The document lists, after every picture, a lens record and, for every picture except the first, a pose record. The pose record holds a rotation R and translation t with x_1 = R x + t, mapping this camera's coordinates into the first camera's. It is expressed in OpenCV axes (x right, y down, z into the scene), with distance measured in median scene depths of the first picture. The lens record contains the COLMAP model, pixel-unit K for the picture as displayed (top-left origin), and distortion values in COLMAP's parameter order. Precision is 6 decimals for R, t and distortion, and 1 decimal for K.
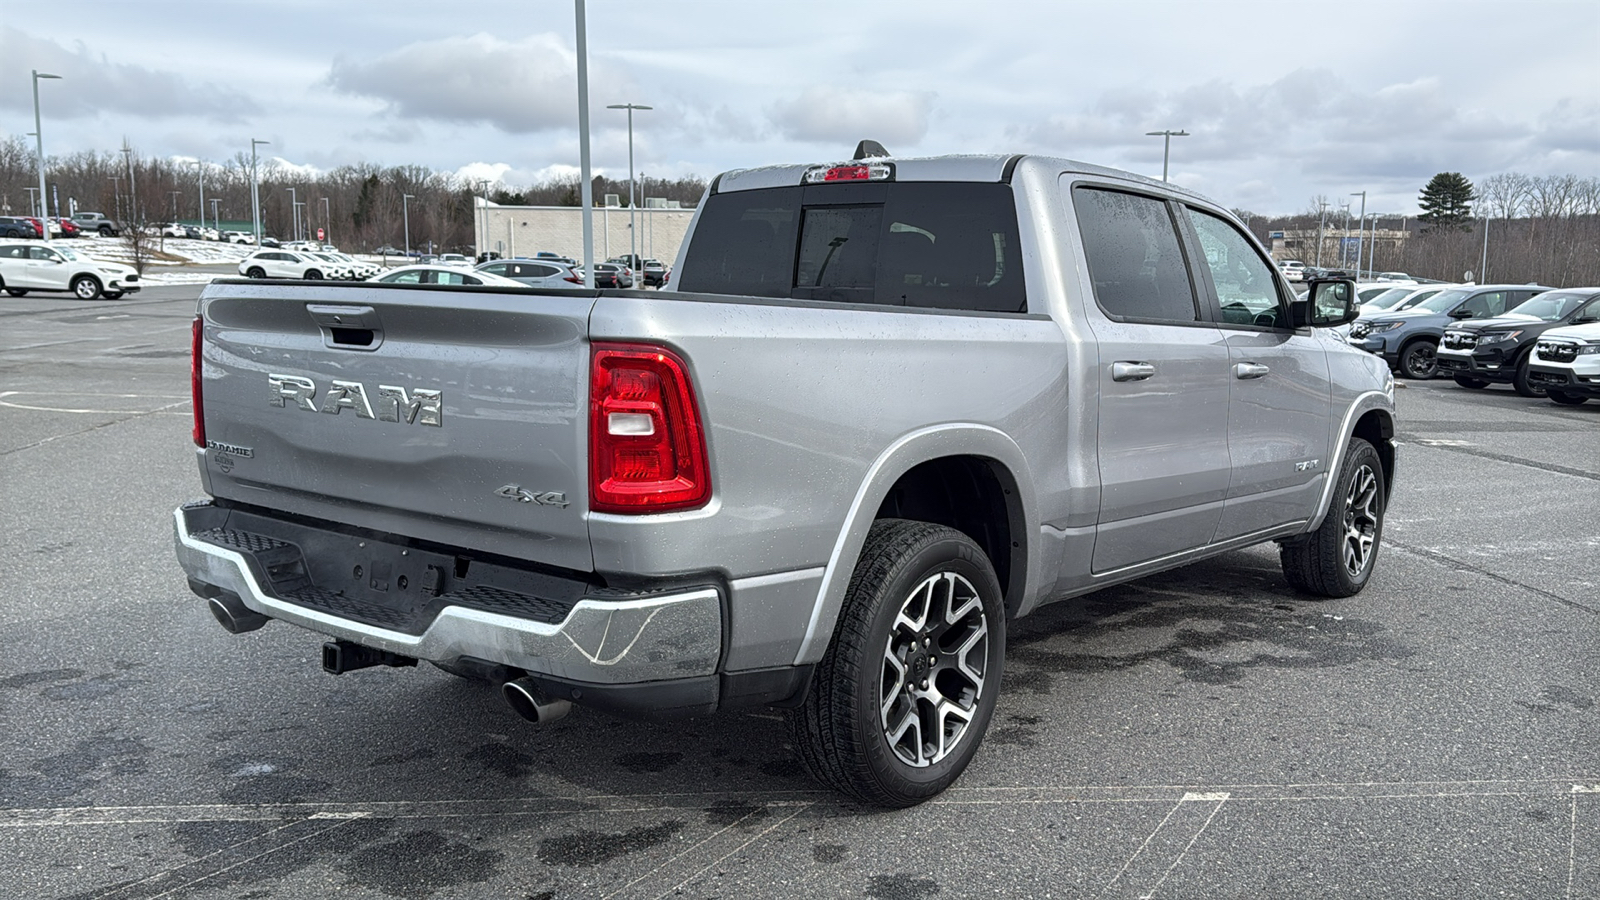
lens RADIAL K [[1359.8, 0, 852.5], [0, 1359.8, 470.5], [0, 0, 1]] dist [0.129769, -0.207810]
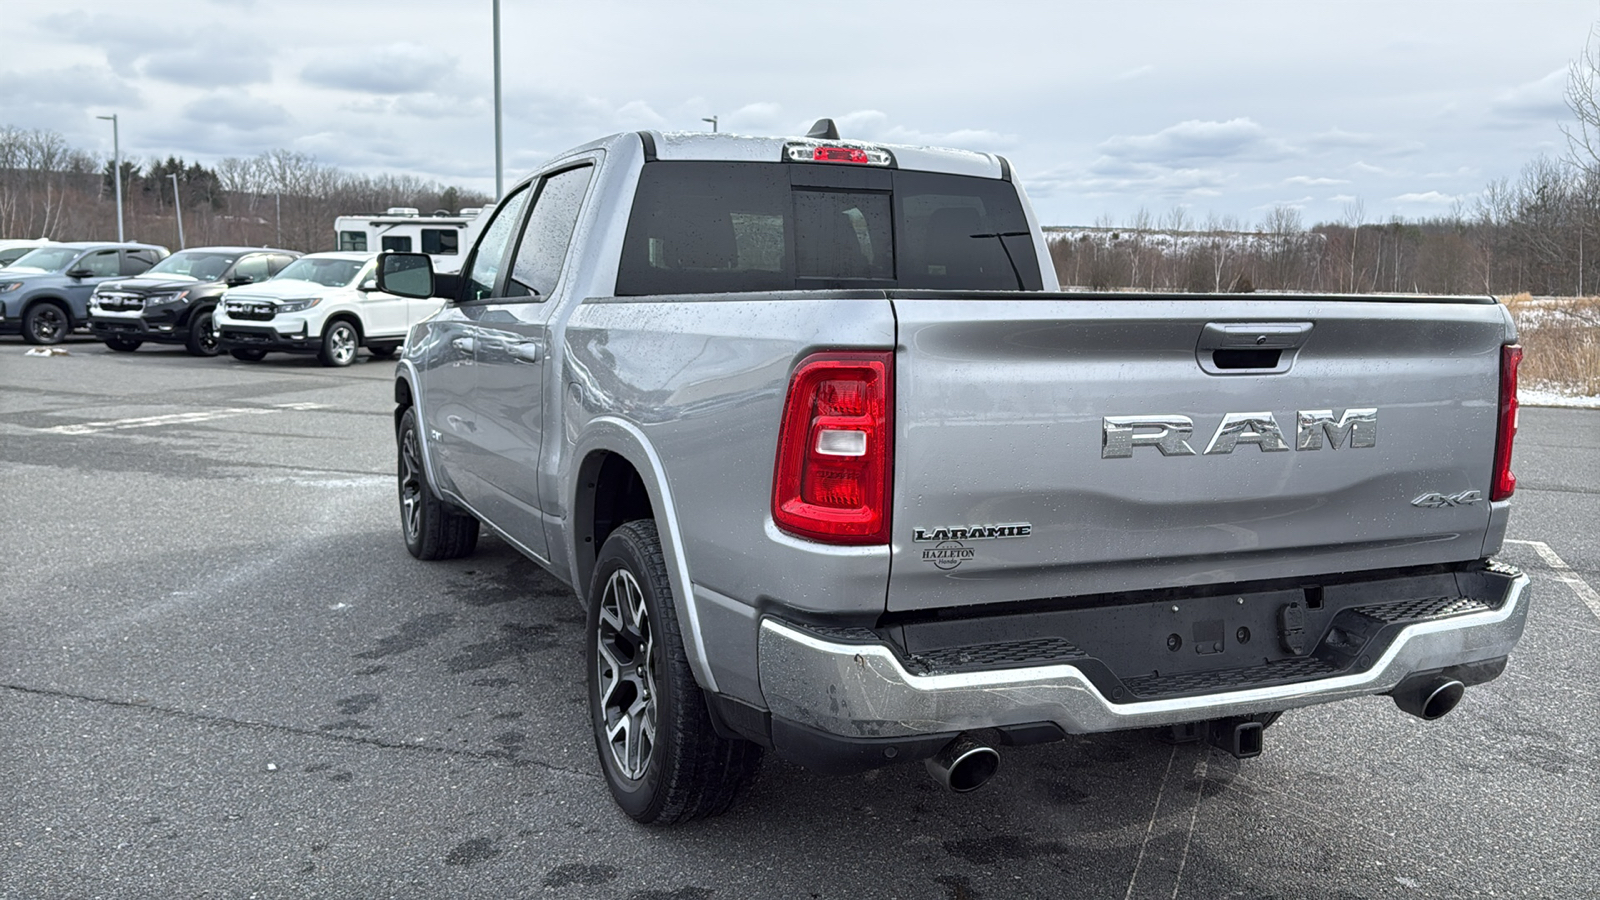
lens RADIAL K [[1359.8, 0, 818.0], [0, 1359.8, 470.9], [0, 0, 1]] dist [0.129769, -0.207810]
pose [[0.467089, -0.137310, 0.873484, -0.894829], [0.106883, 0.989393, 0.098376, -0.101868], [-0.877727, 0.047410, 0.476811, 0.604931]]
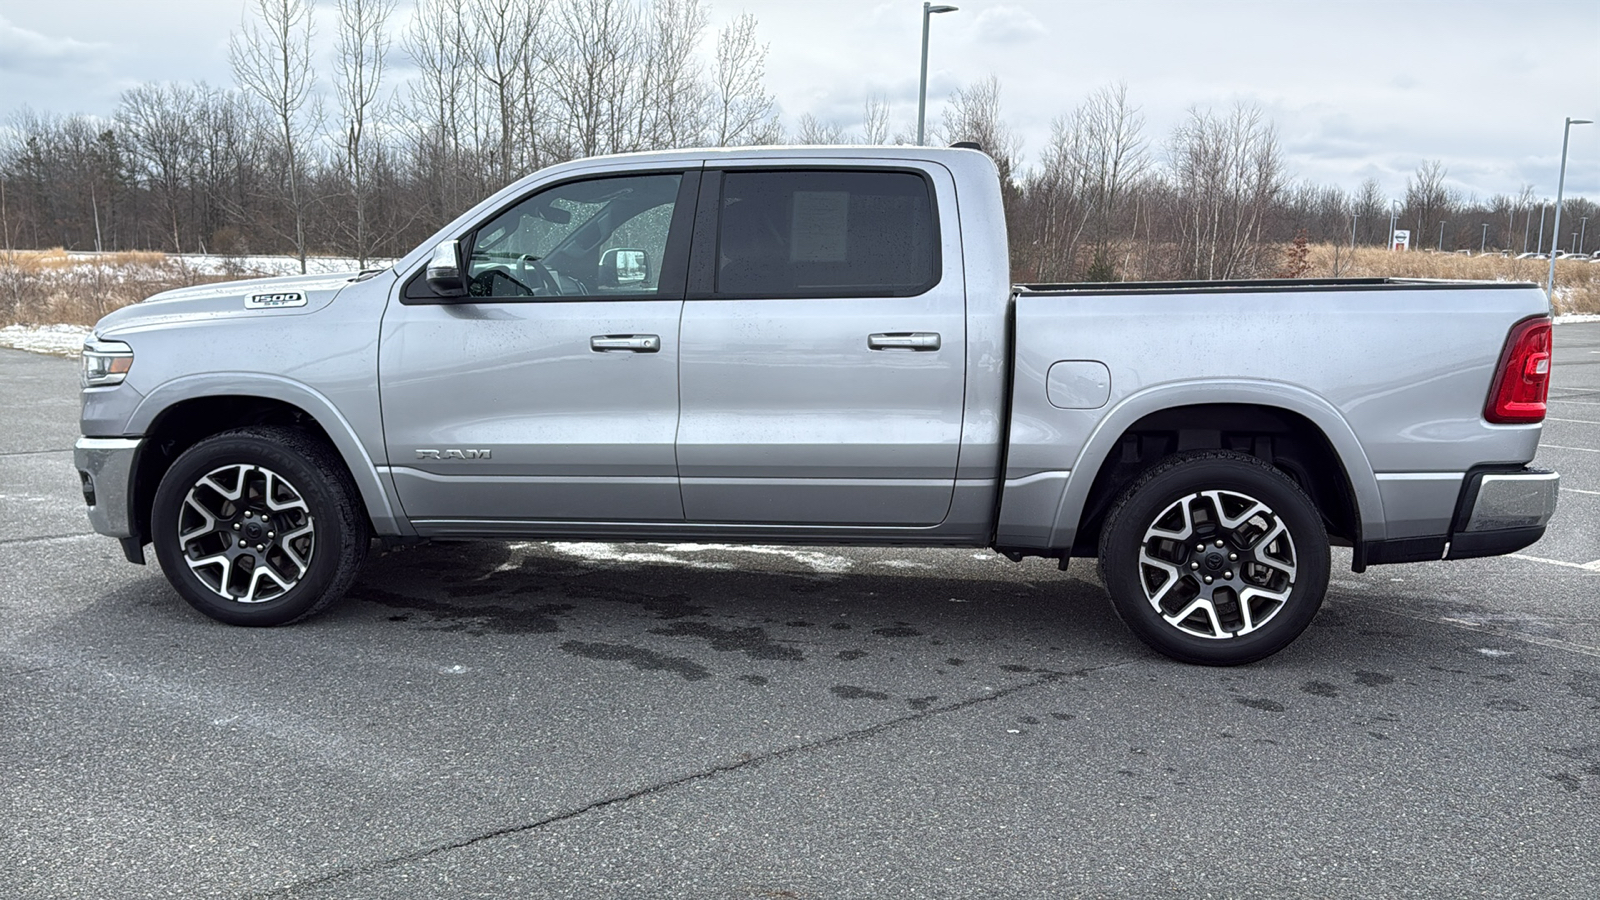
lens RADIAL K [[1362.1, 0, 831.0], [0, 1362.1, 461.9], [0, 0, 1]] dist [0.127081, -0.200499]
pose [[-0.515556, -0.156428, 0.842456, -1.018937], [0.082531, 0.969558, 0.230535, -0.272933], [-0.852872, 0.188382, -0.486951, 1.836340]]
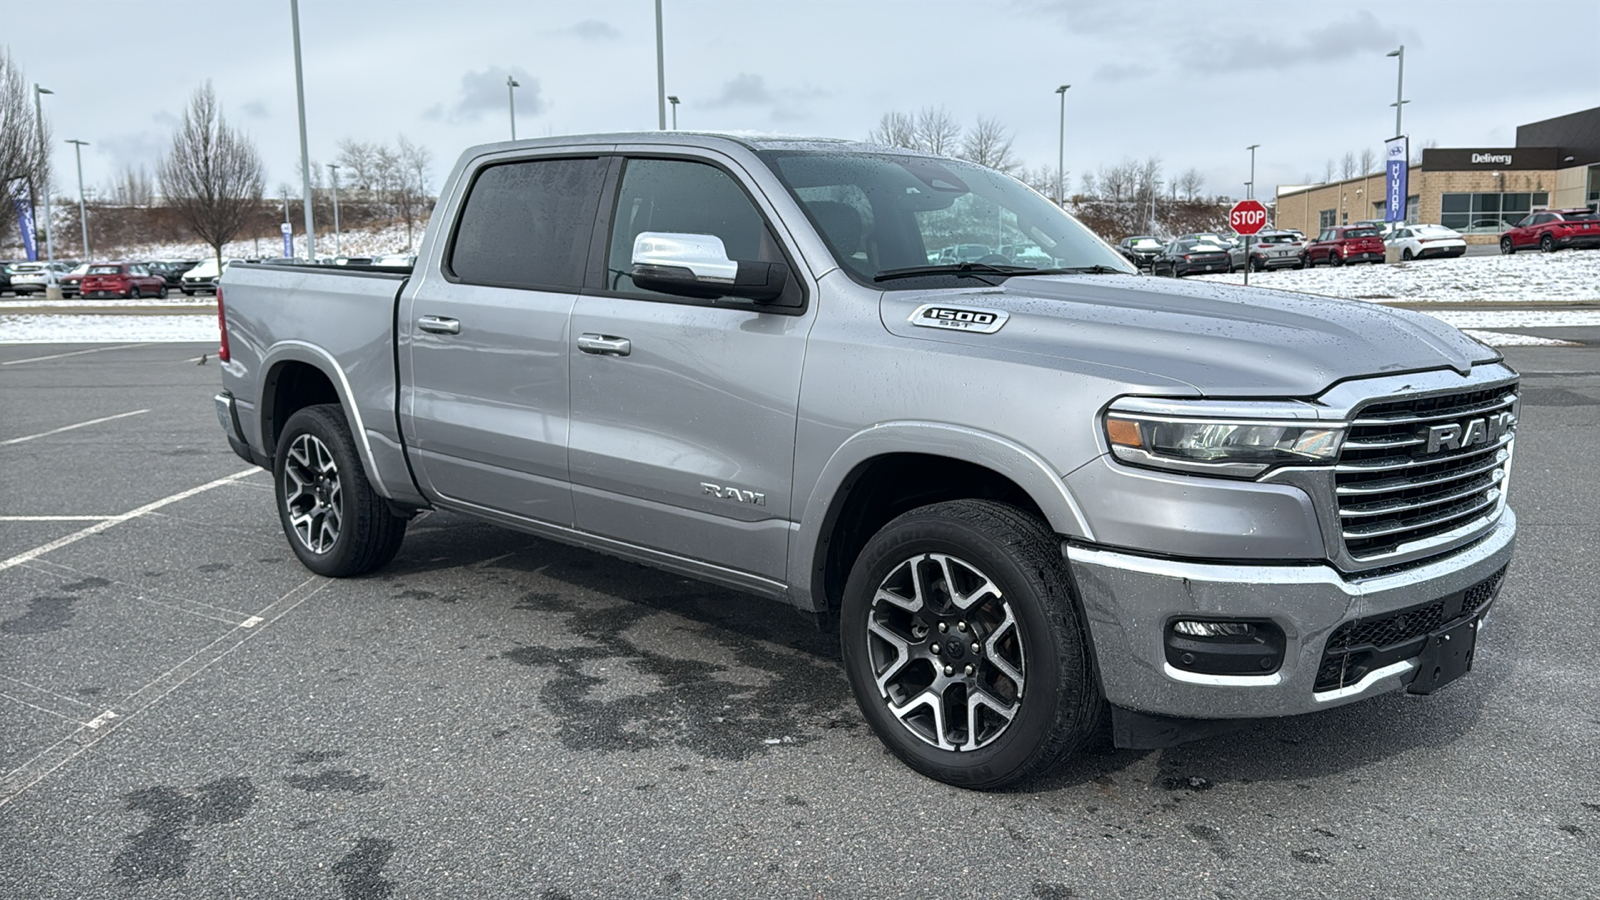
lens RADIAL K [[1359.8, 0, 817.0], [0, 1359.8, 498.9], [0, 0, 1]] dist [0.129769, -0.207810]
pose [[-0.119799, 0.138845, -0.983041, 1.319702], [-0.132896, 0.979018, 0.154472, -0.149967], [0.983863, 0.149148, -0.098833, 1.441874]]
